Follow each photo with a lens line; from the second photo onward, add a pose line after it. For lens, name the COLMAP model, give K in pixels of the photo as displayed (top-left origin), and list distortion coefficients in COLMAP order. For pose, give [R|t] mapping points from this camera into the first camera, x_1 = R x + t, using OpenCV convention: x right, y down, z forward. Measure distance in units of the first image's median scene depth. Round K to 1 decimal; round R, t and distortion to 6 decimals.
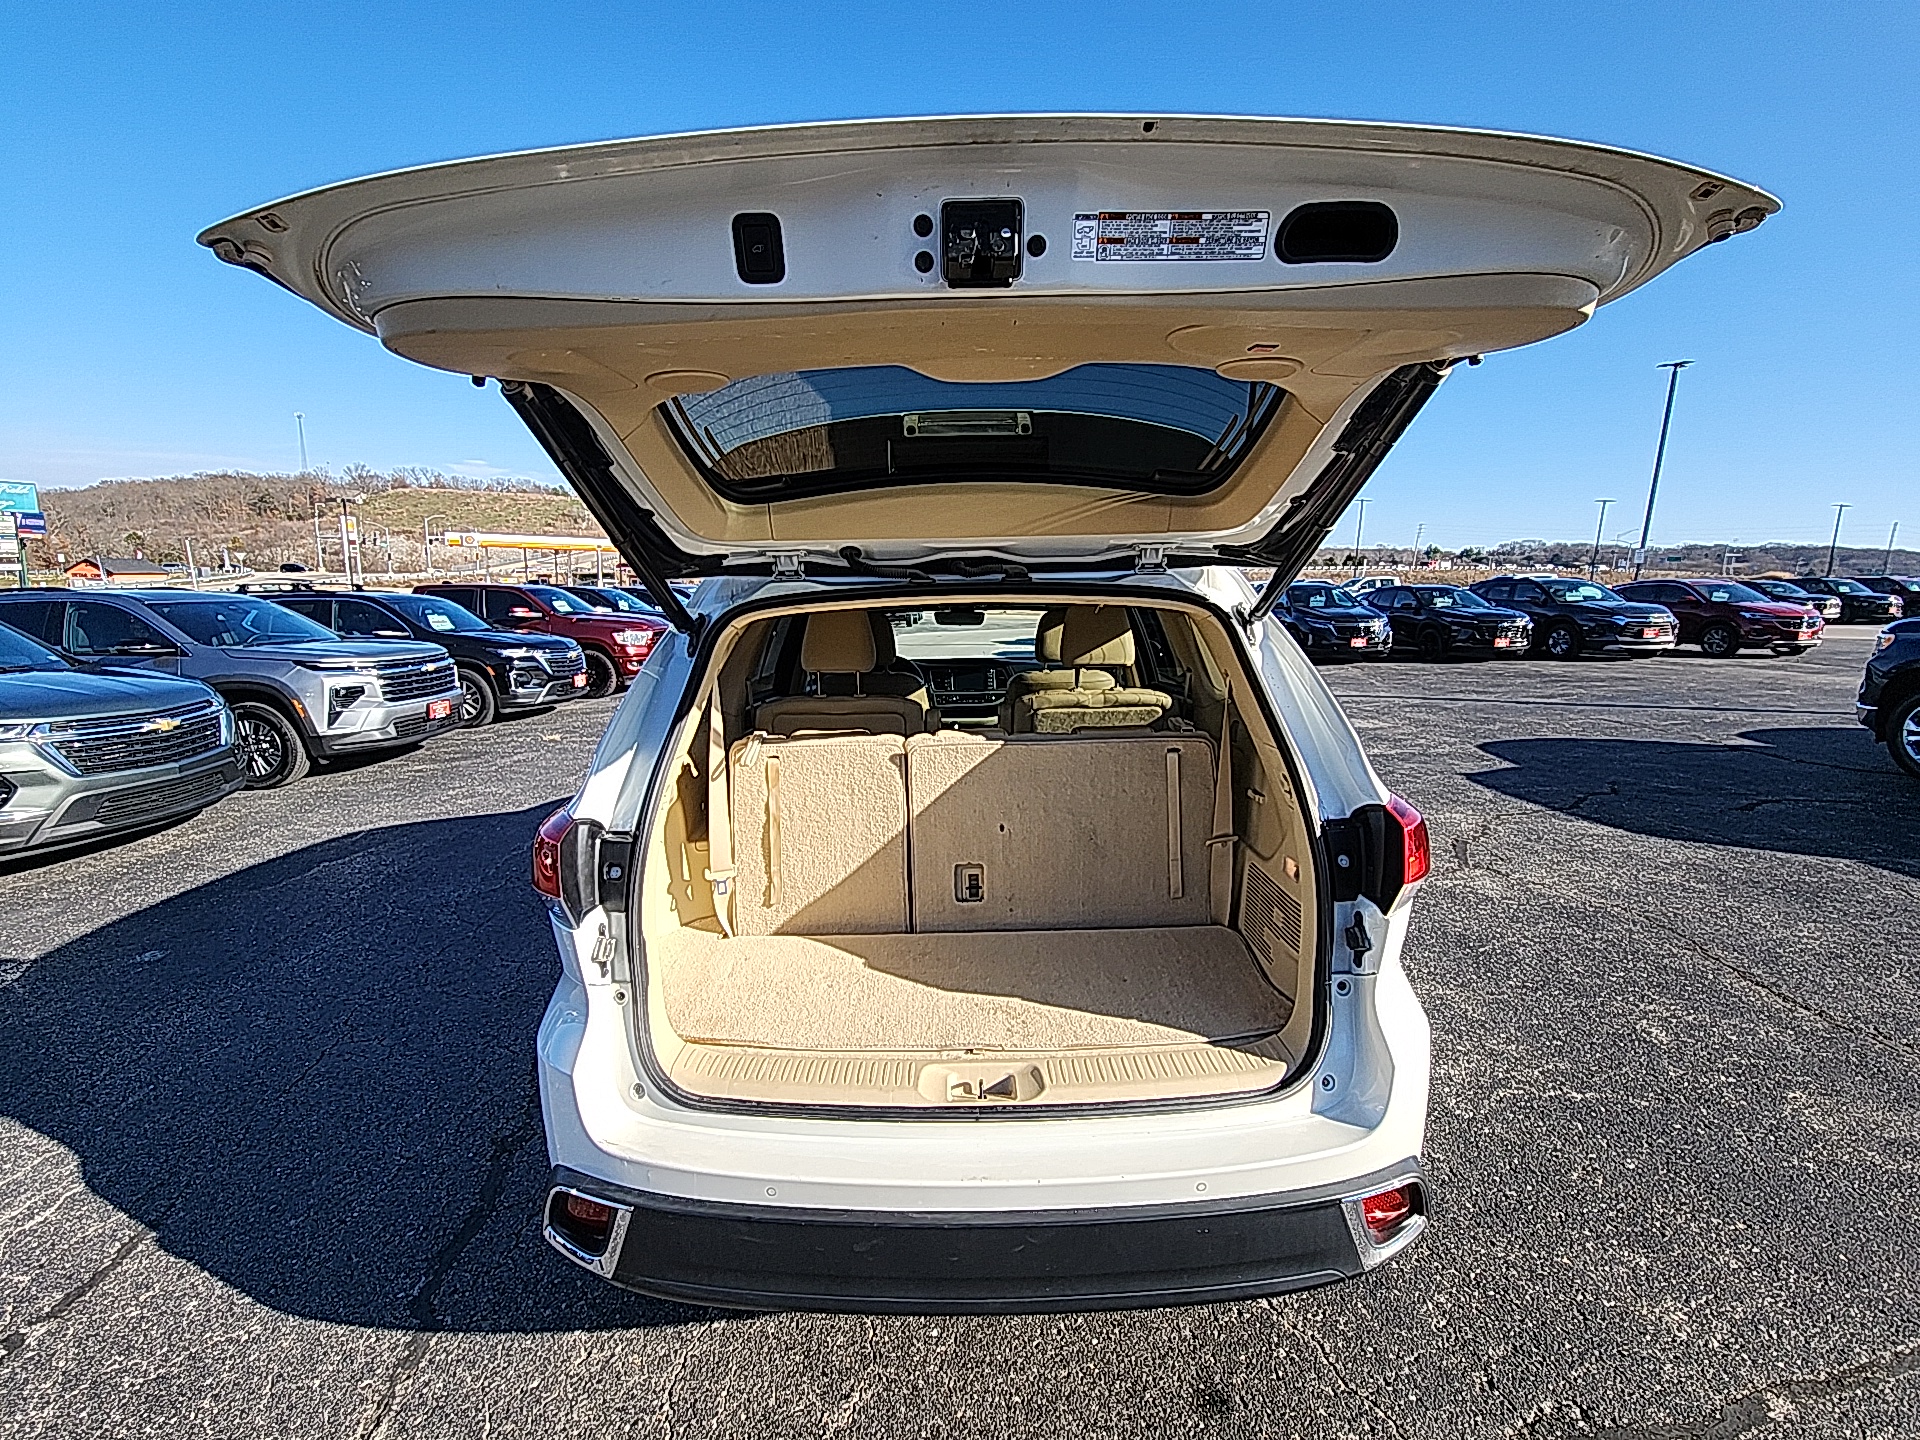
lens RADIAL K [[766.5, 0, 951.9], [0, 766.5, 700.7], [0, 0, 1]] dist [0.016369, -0.011384]
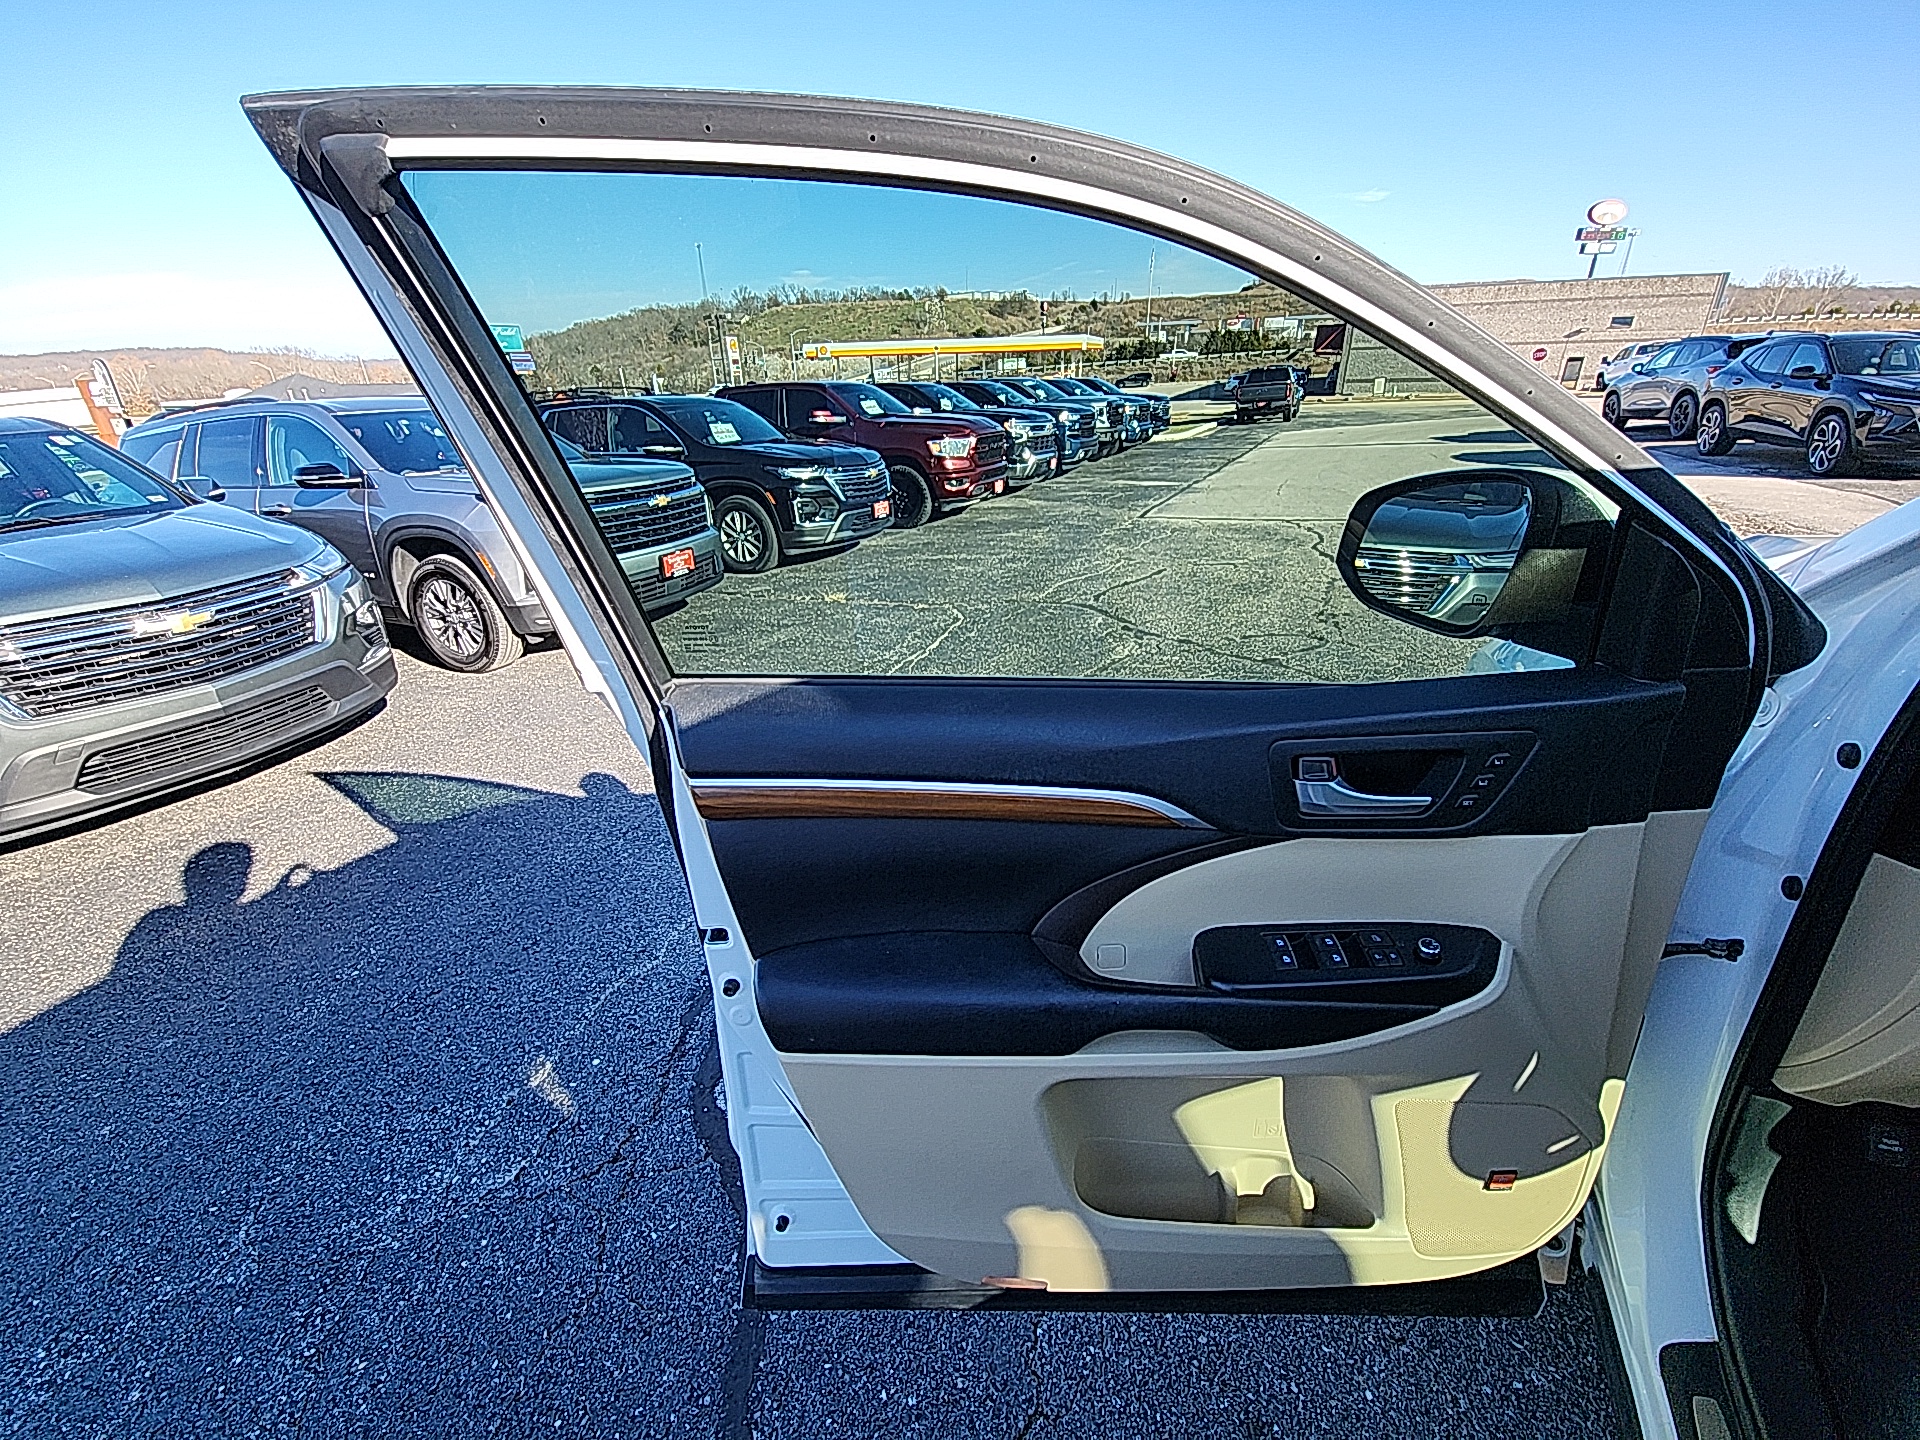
lens RADIAL K [[775.6, 0, 958.0], [0, 775.6, 695.5], [0, 0, 1]] dist [0.013385, -0.010264]
pose [[0.917833, 0.097863, -0.384715, -0.242097], [-0.005862, 0.972371, 0.233367, -0.058804], [0.396924, -0.211936, 0.893048, 0.708095]]
